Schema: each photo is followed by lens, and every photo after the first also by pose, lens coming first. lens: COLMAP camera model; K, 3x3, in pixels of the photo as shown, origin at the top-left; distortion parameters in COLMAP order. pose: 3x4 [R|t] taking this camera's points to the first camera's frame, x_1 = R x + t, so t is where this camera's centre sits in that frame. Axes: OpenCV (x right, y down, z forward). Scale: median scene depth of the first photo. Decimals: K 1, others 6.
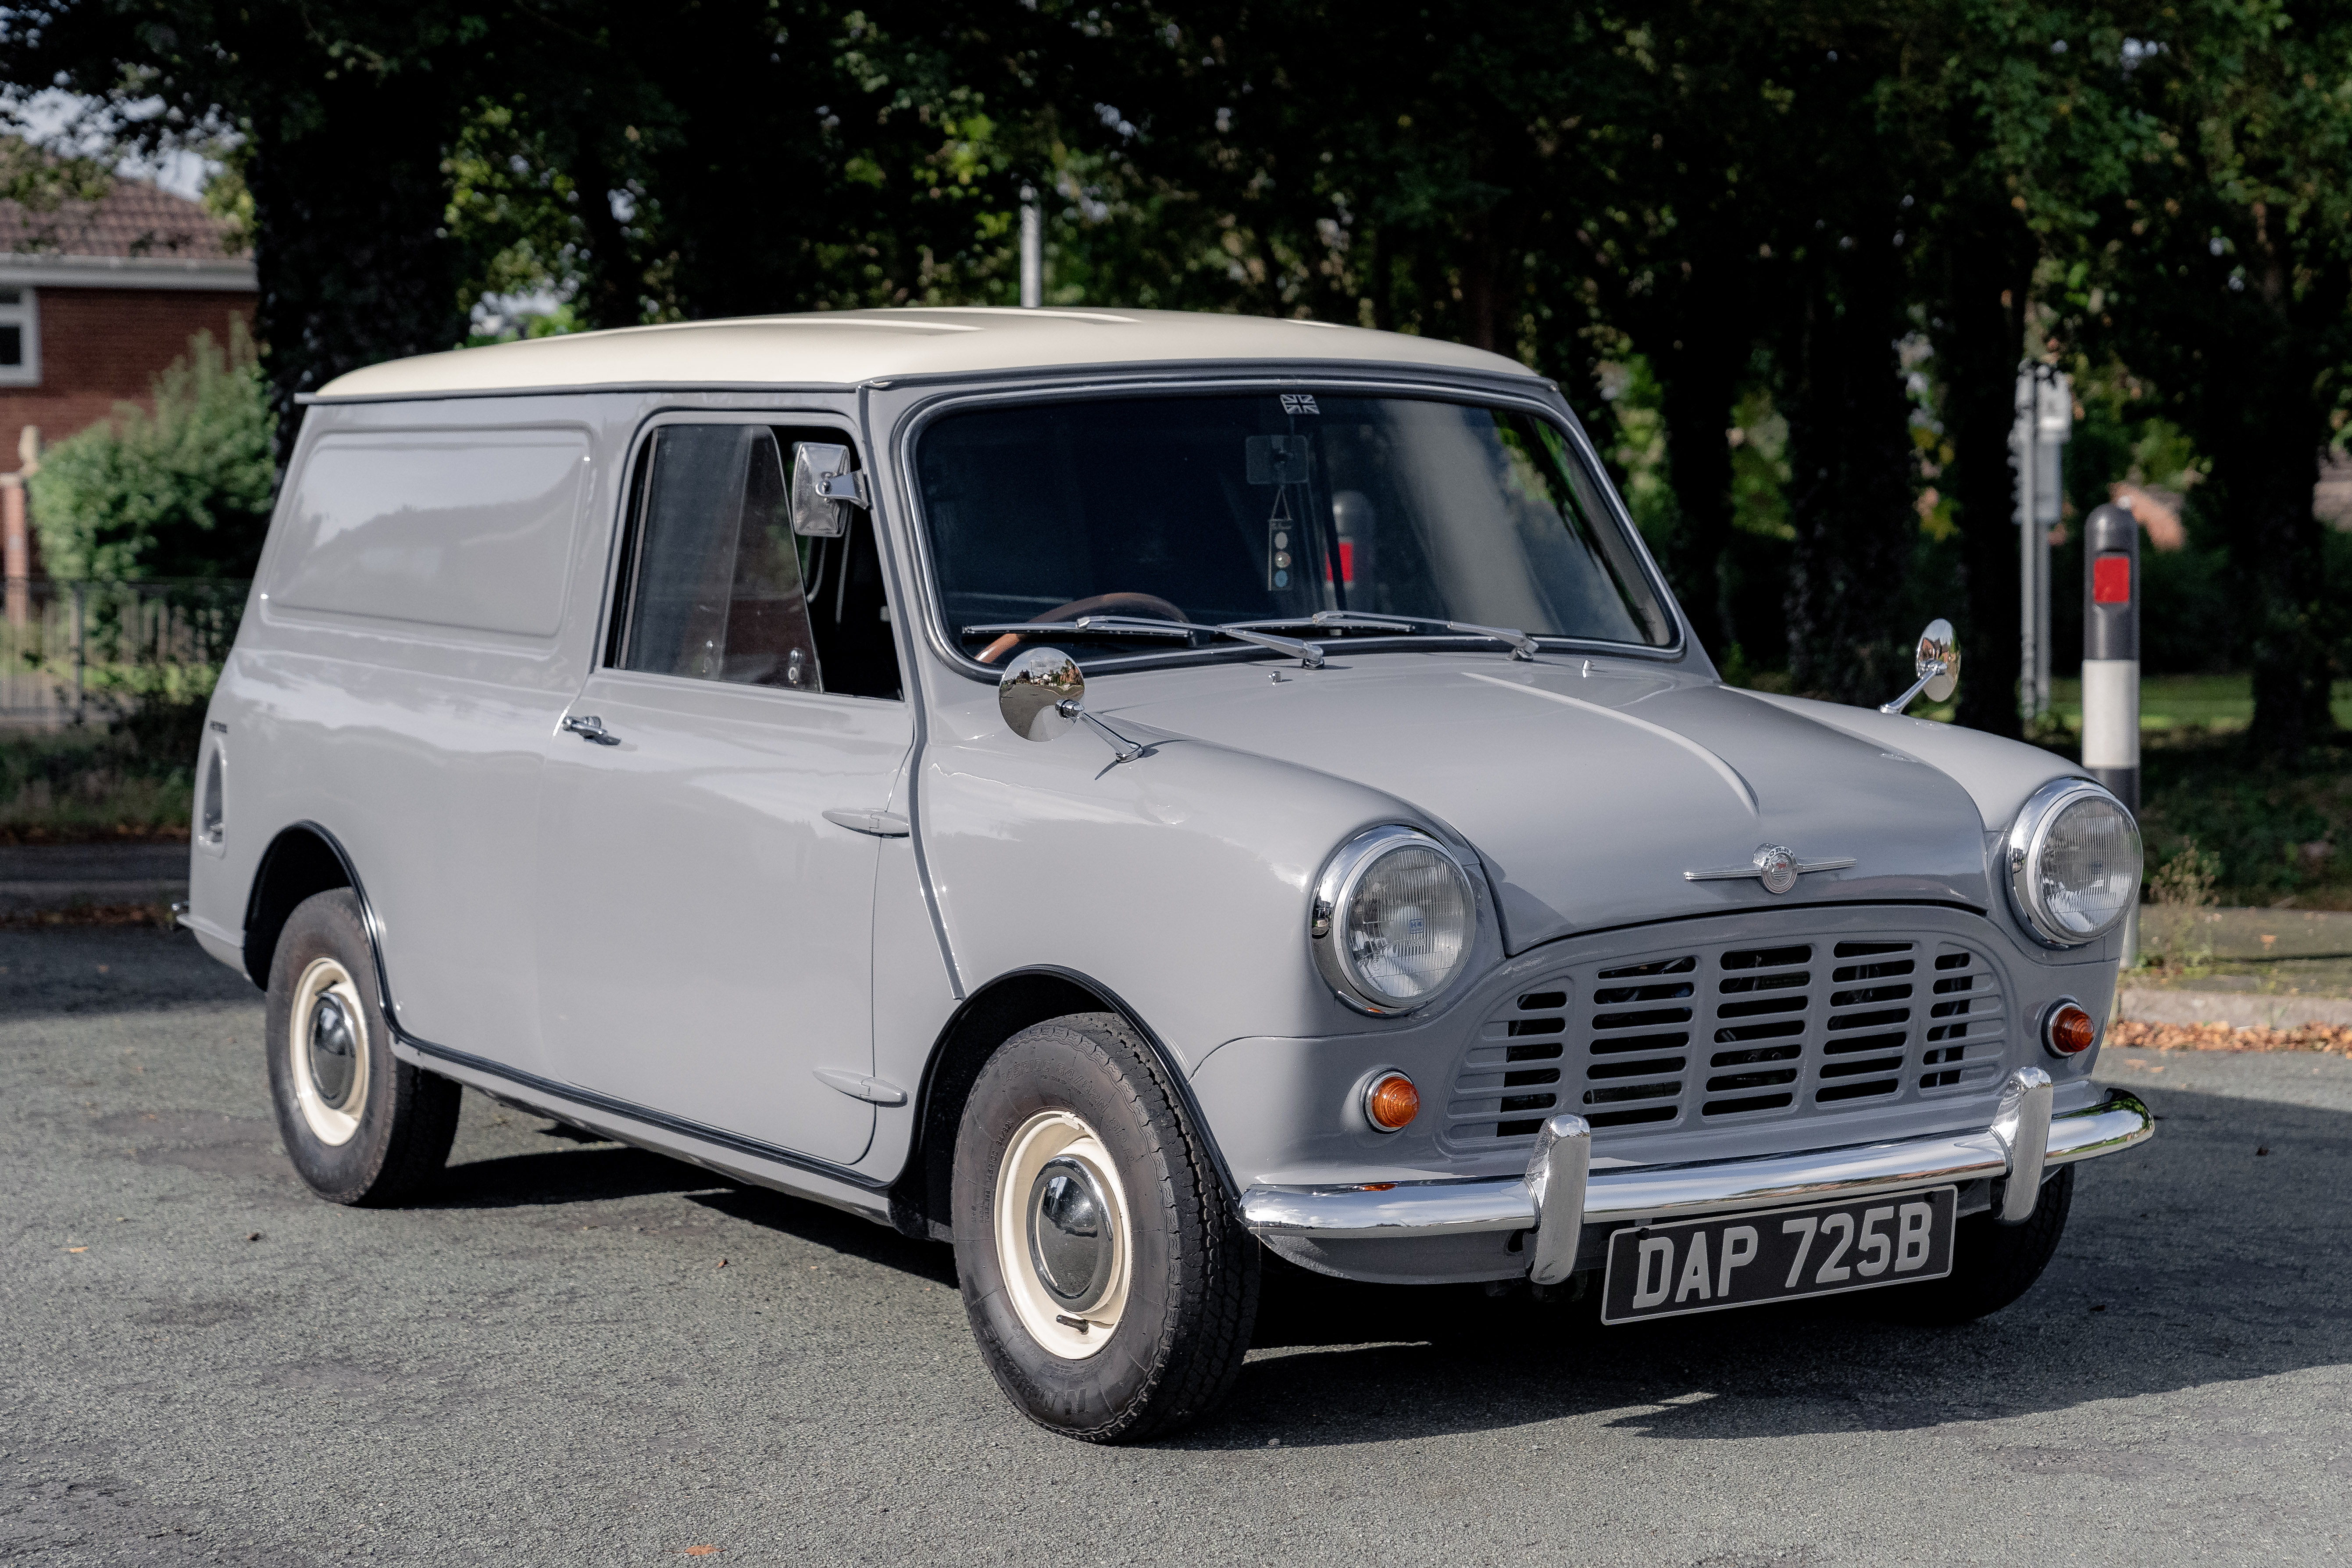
lens RADIAL K [[4617.5, 0, 1245.1], [0, 4617.5, 761.6], [0, 0, 1]] dist [0.100085, 0.000000]
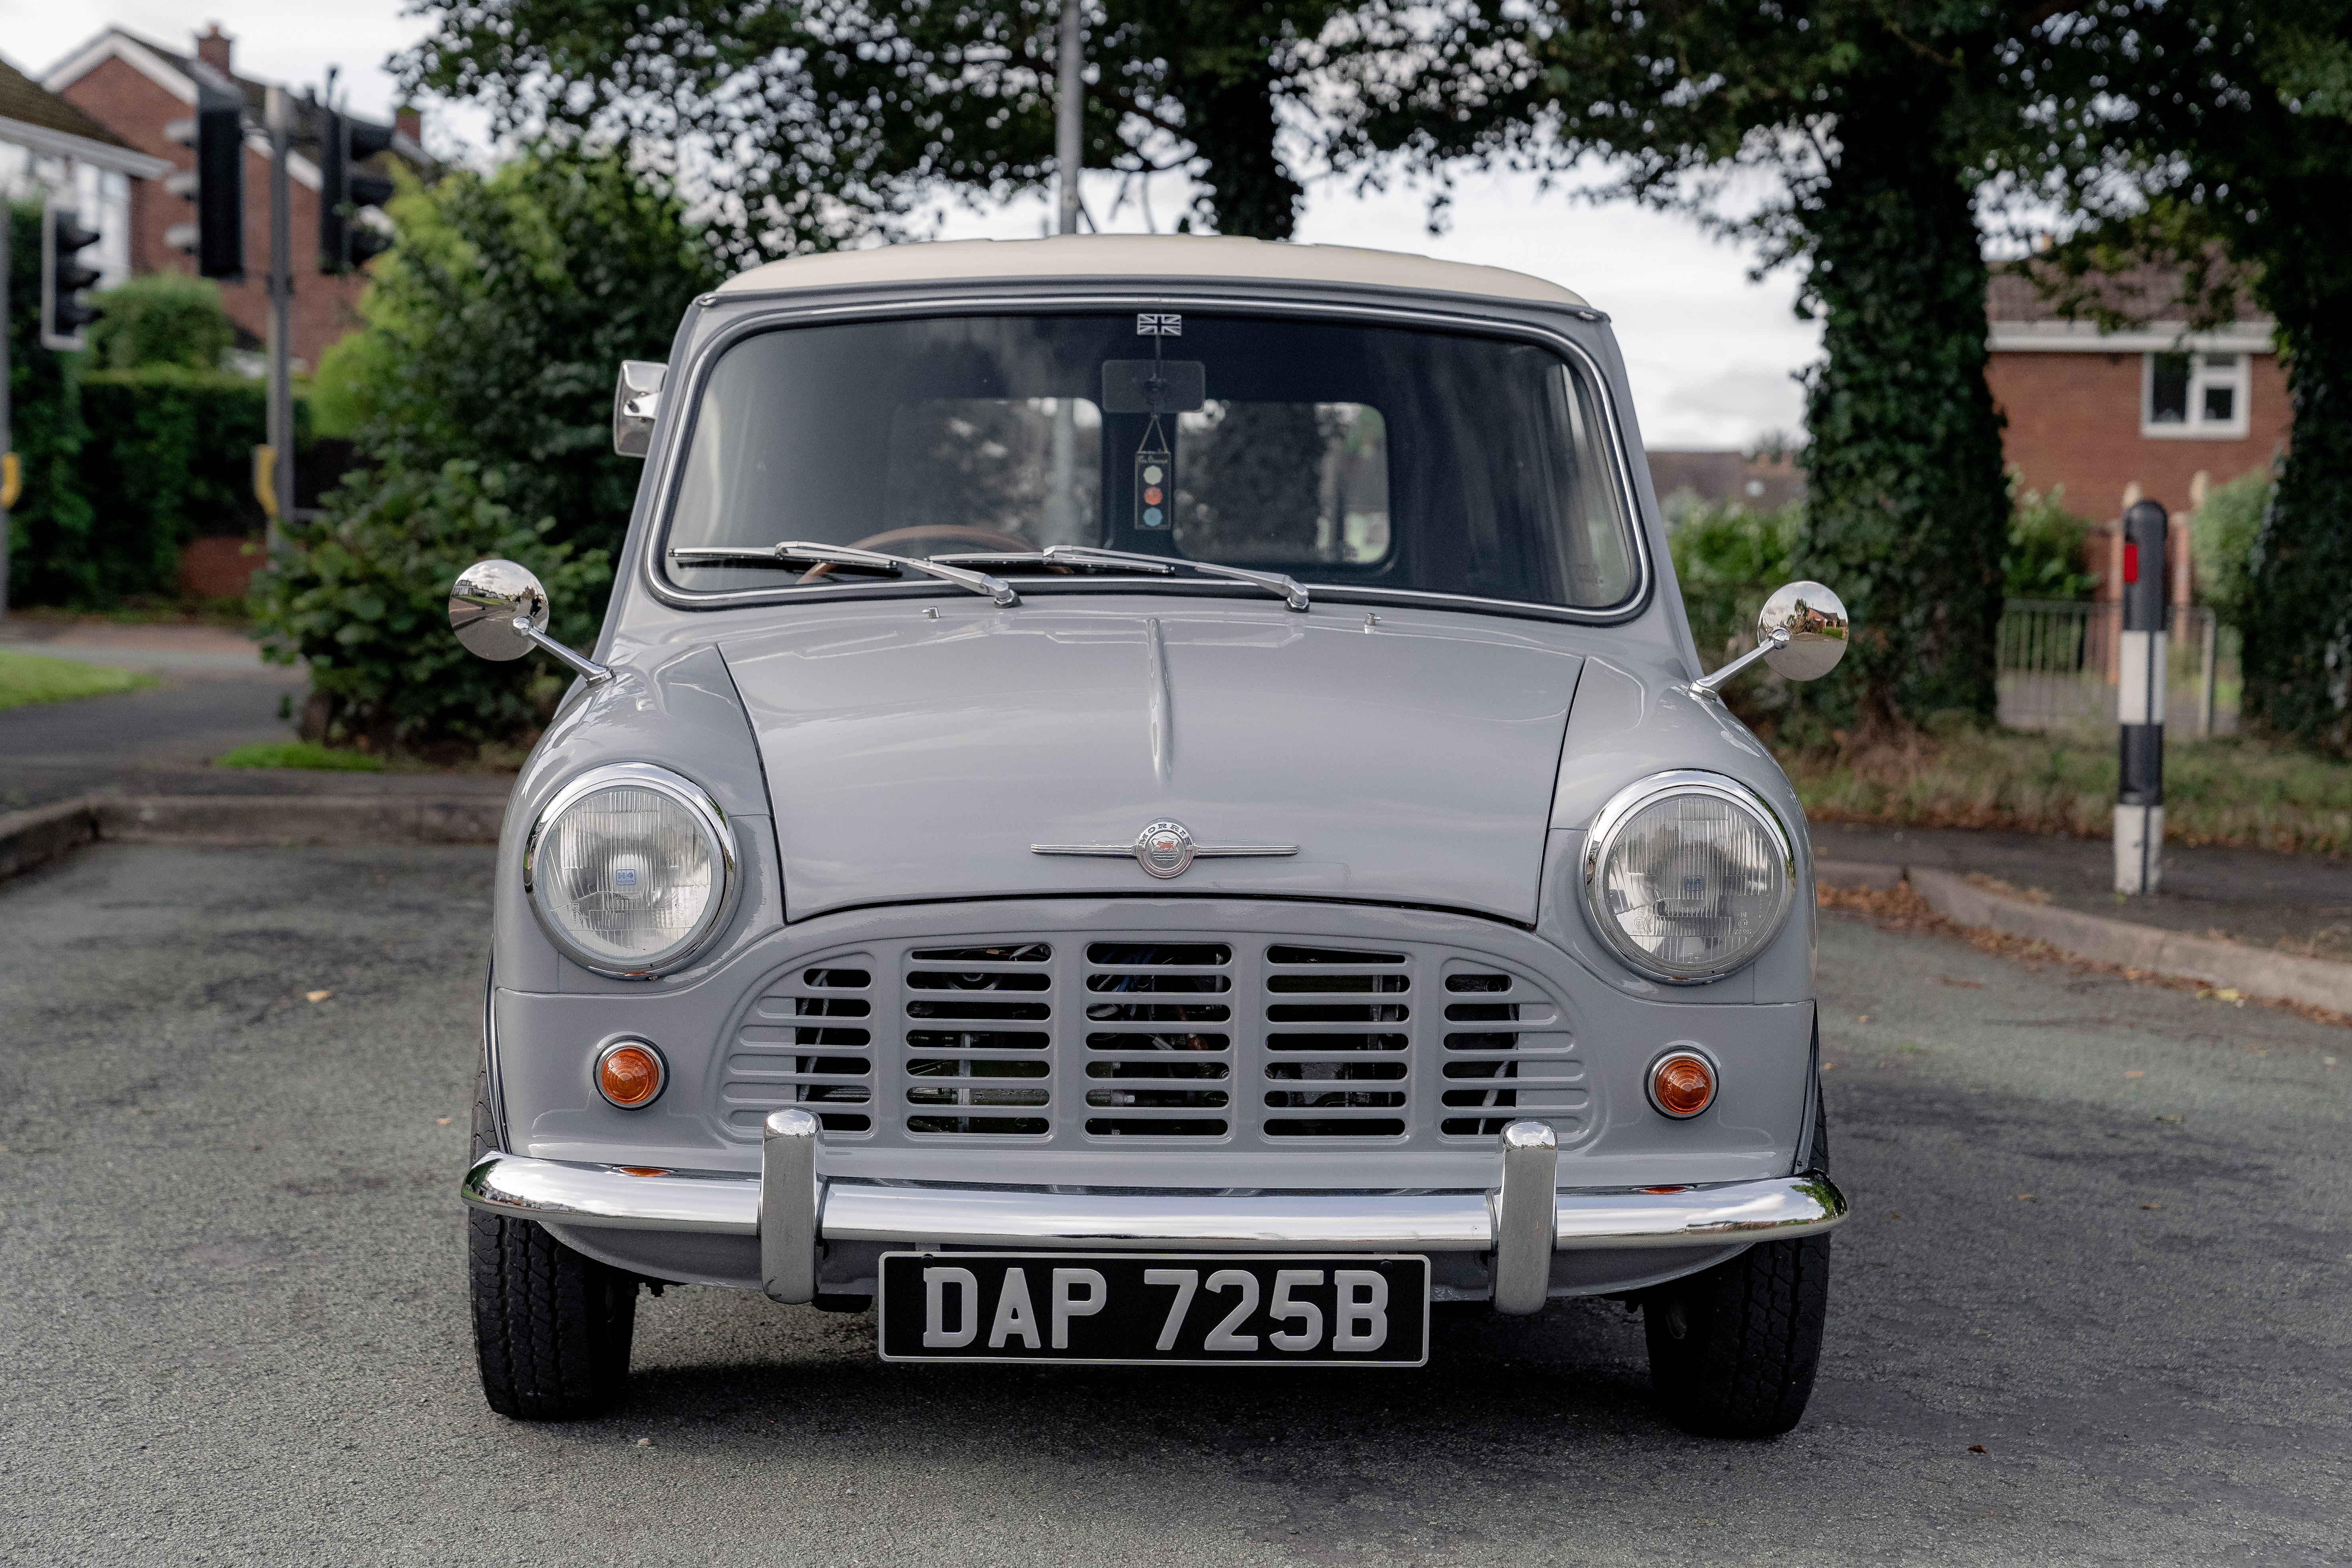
lens RADIAL K [[3906.8, 0, 1144.6], [0, 3906.8, 758.8], [0, 0, 1]] dist [0.091193, 0.000000]
pose [[0.836383, 0.056523, -0.545224, 0.487723], [-0.058094, 0.998208, 0.014366, -0.003115], [0.545058, 0.019659, 0.838168, 0.396764]]
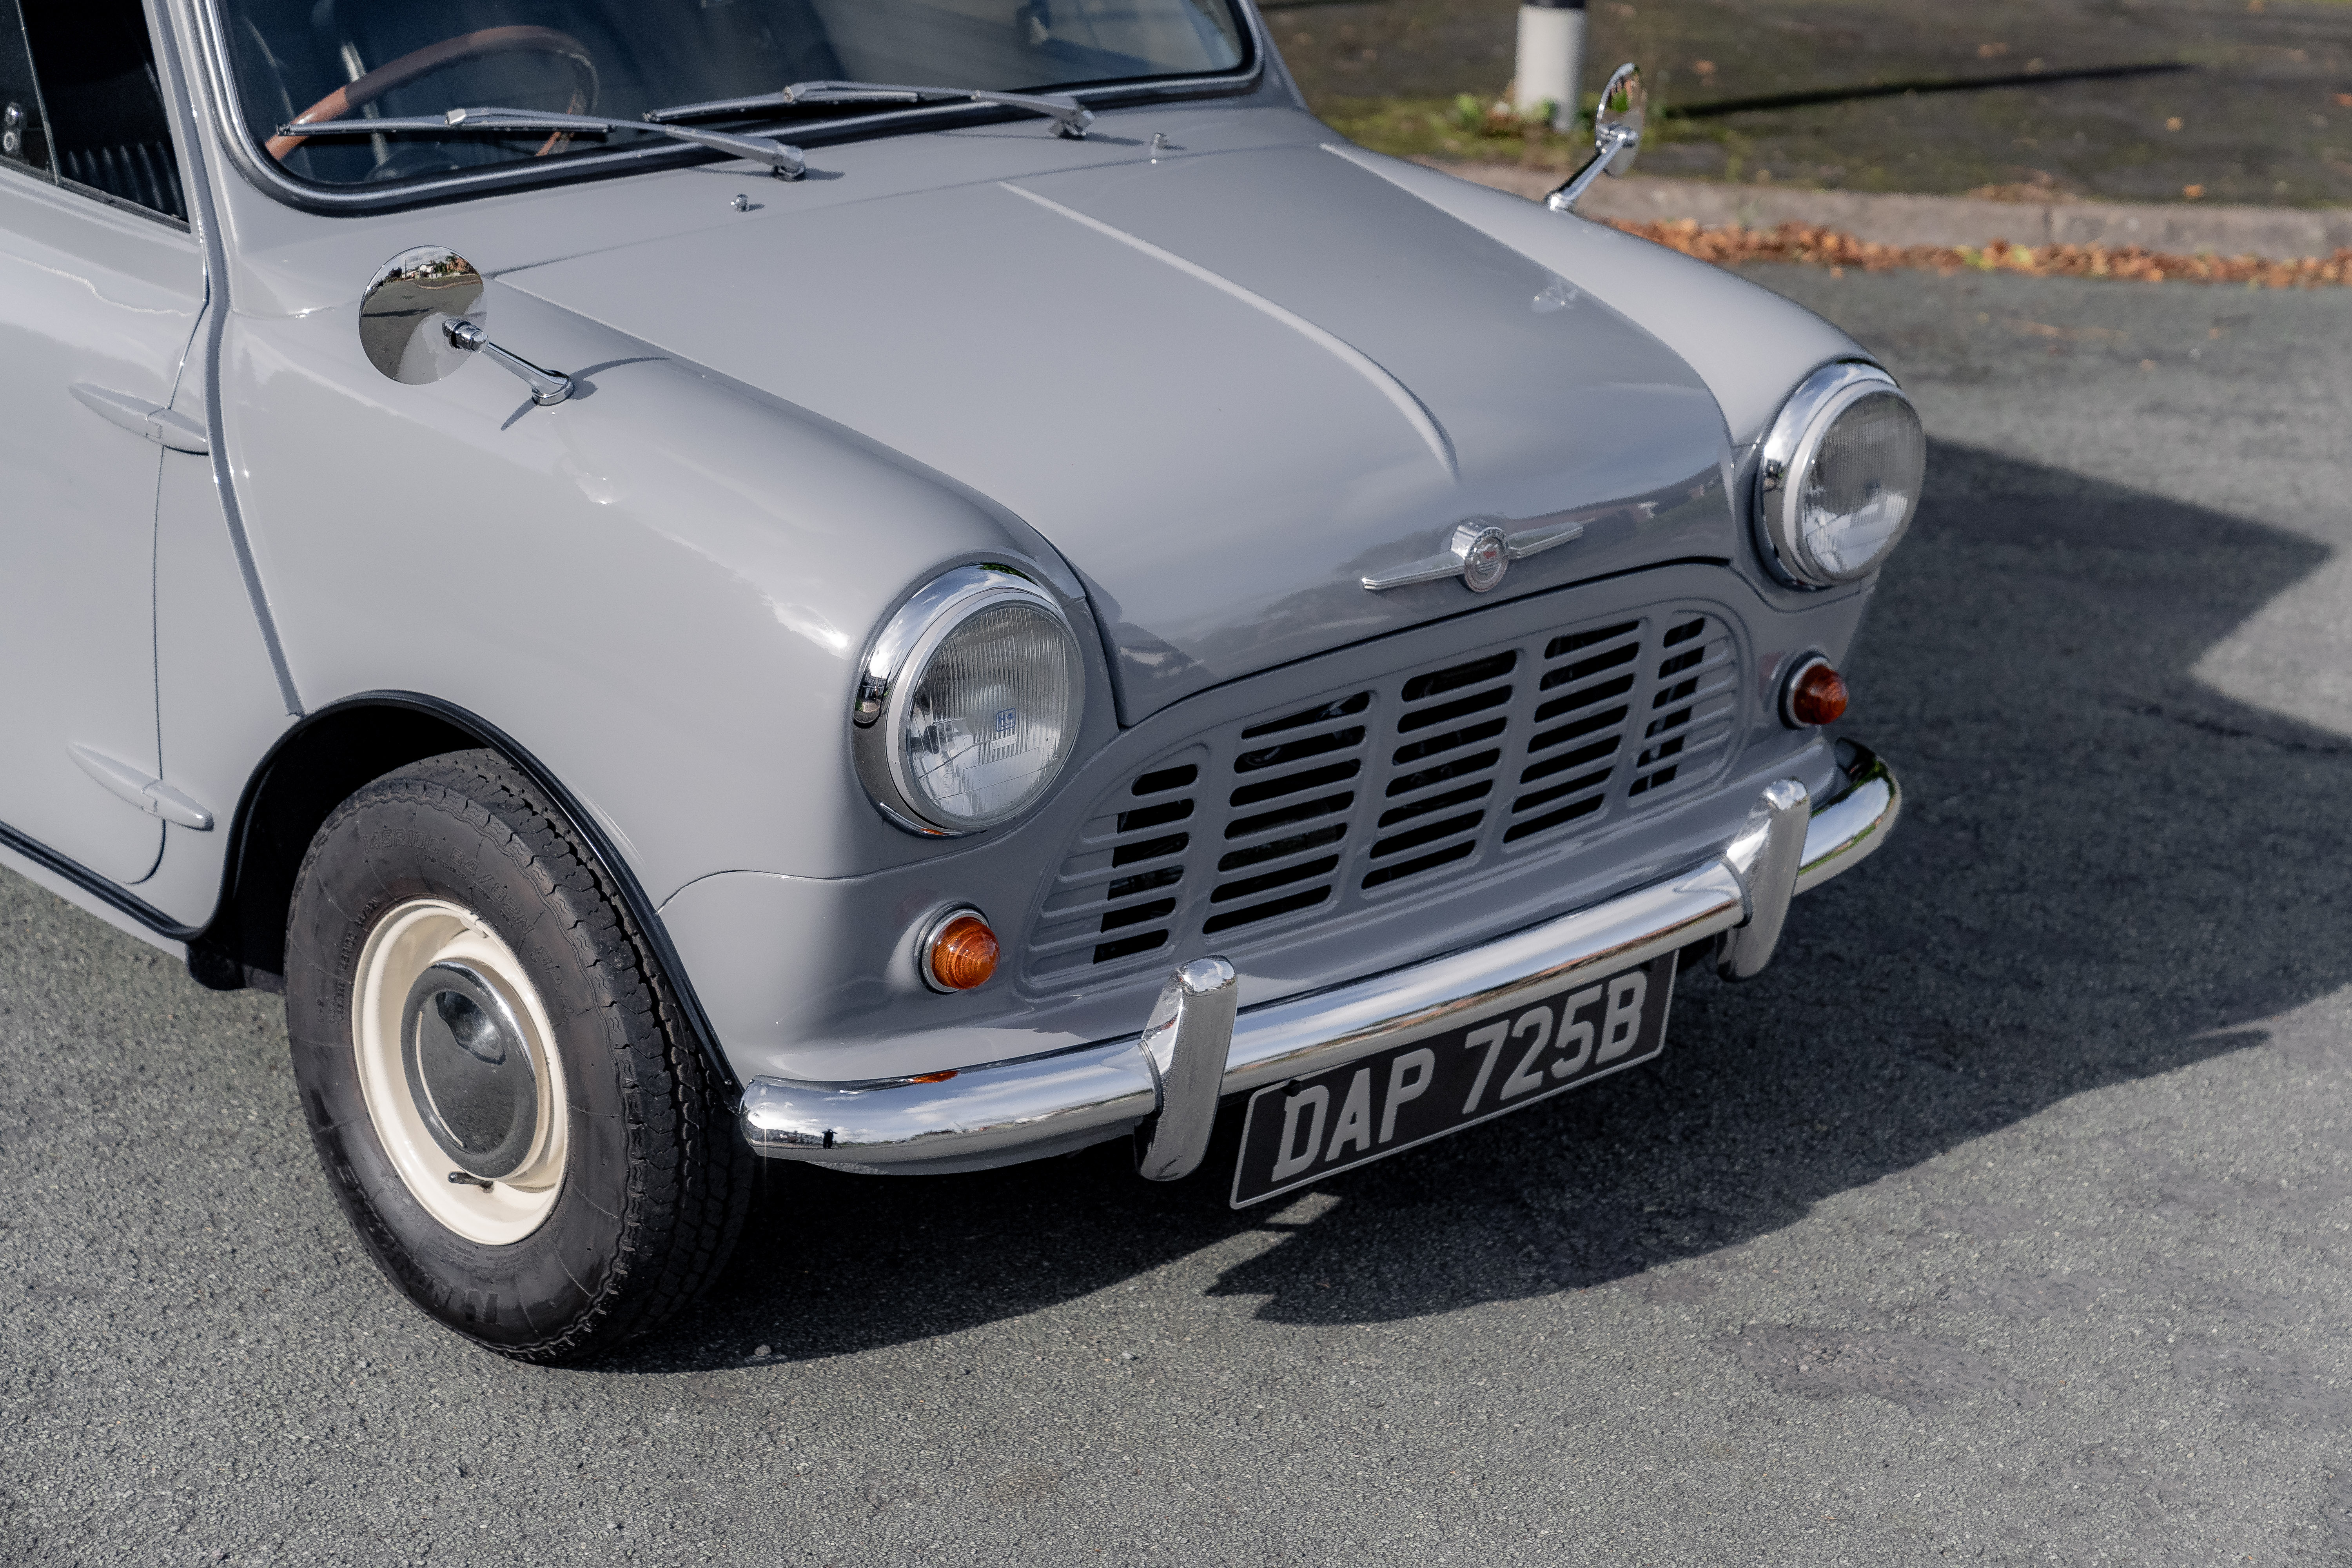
lens RADIAL K [[4683.2, 0, 1200.0], [0, 4683.2, 763.0], [0, 0, 1]] dist [0.084099, 0.000000]
pose [[0.985802, -0.011578, 0.167512, -0.046568], [-0.032122, 0.966191, 0.255818, -0.125629], [-0.164811, -0.257567, 0.952101, 0.313034]]
